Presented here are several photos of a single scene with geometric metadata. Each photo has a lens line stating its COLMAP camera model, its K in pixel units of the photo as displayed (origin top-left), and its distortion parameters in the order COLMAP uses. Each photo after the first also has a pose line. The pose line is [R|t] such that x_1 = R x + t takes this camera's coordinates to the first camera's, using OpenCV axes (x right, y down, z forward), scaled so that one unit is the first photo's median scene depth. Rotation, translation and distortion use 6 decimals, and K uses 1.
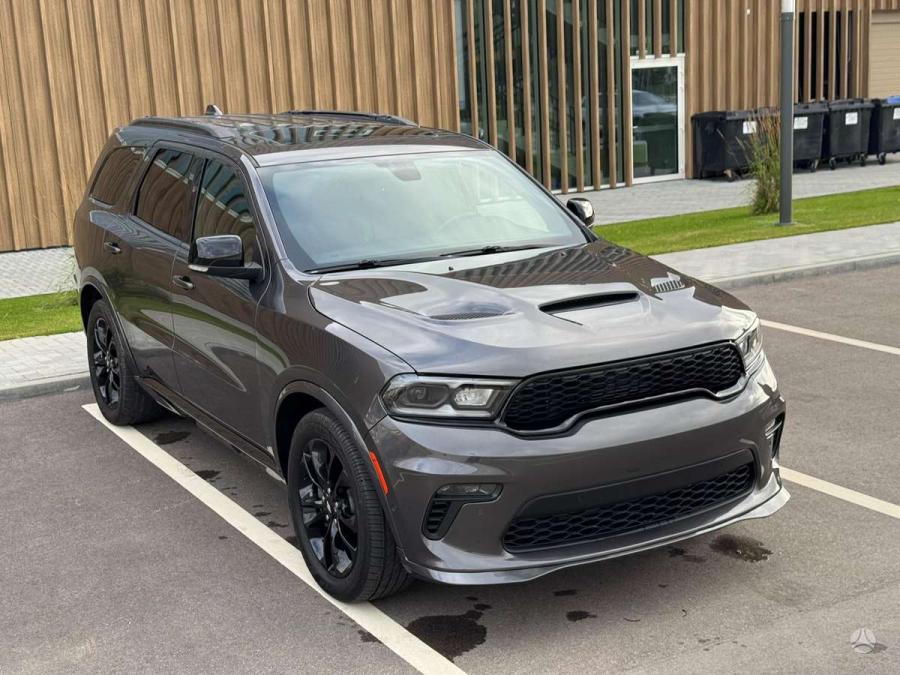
lens RADIAL K [[1259.9, 0, 442.3], [0, 1259.9, 335.3], [0, 0, 1]] dist [0.242425, -0.590692]
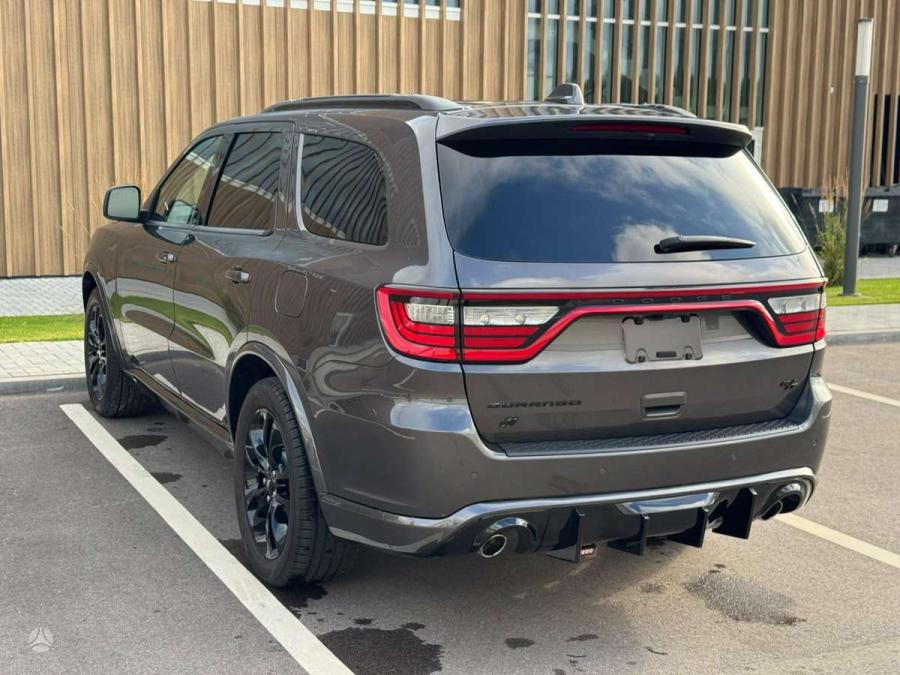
lens RADIAL K [[1260.1, 0, 450.0], [0, 1260.1, 337.5], [0, 0, 1]] dist [0.228699, -0.537484]
pose [[0.995885, 0.069064, -0.058672, 0.067980], [-0.072507, 0.995637, -0.058732, 0.047297], [0.054359, 0.062744, 0.996548, 0.082343]]
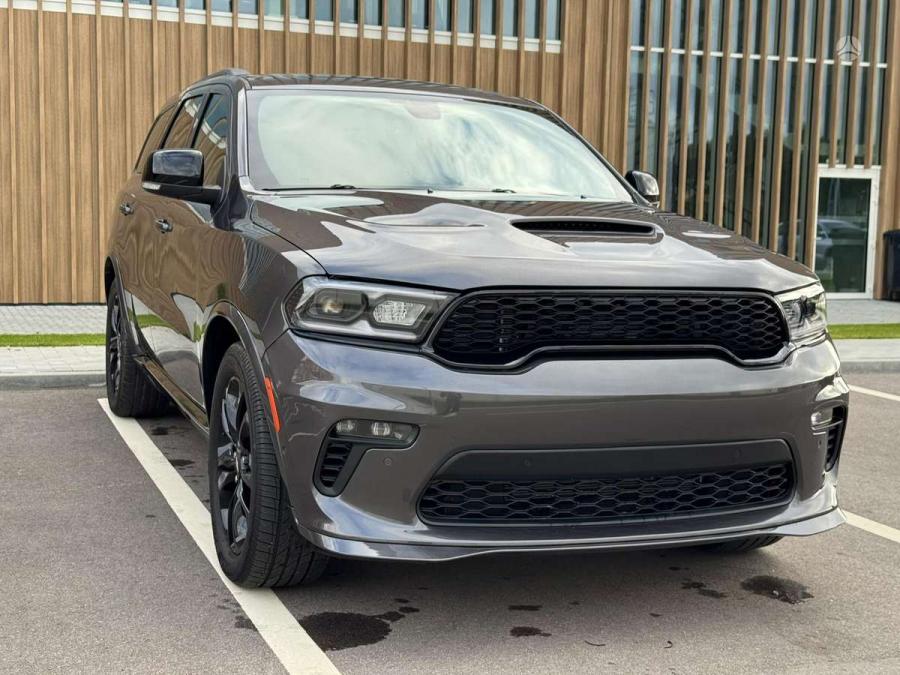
lens RADIAL K [[1260.1, 0, 450.0], [0, 1260.1, 337.5], [0, 0, 1]] dist [0.228699, -0.537484]
pose [[0.984743, 0.084390, -0.152181, 0.115025], [-0.100040, 0.990117, -0.098289, 0.090010], [0.142382, 0.112013, 0.983453, 0.168592]]
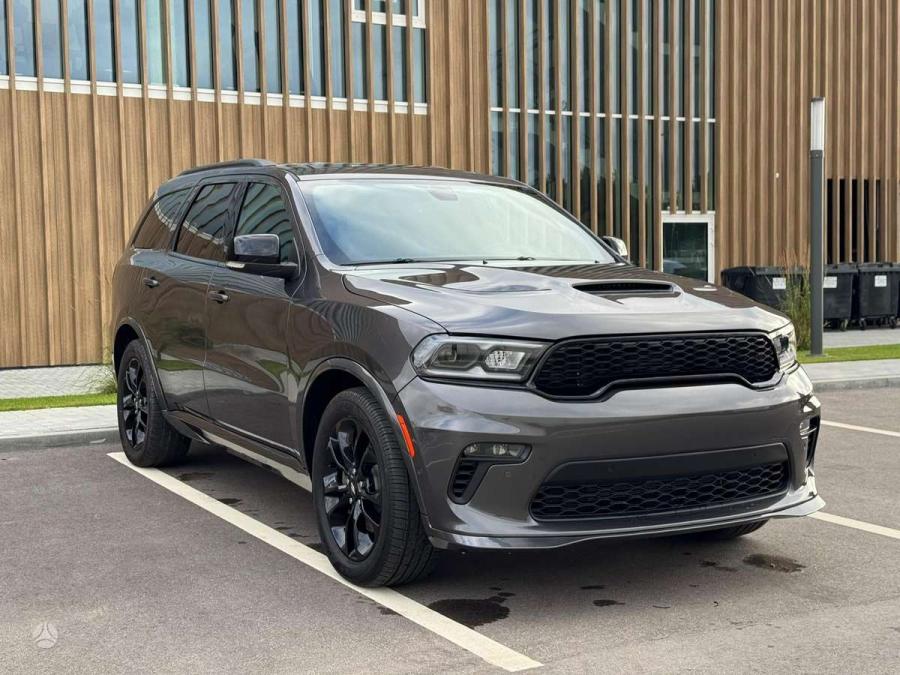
lens RADIAL K [[1260.1, 0, 450.0], [0, 1260.1, 337.5], [0, 0, 1]] dist [0.228699, -0.537484]
pose [[0.999215, 0.034951, -0.018633, -0.000166], [-0.037271, 0.988905, -0.143797, 0.116803], [0.013400, 0.144379, 0.989432, 0.009840]]
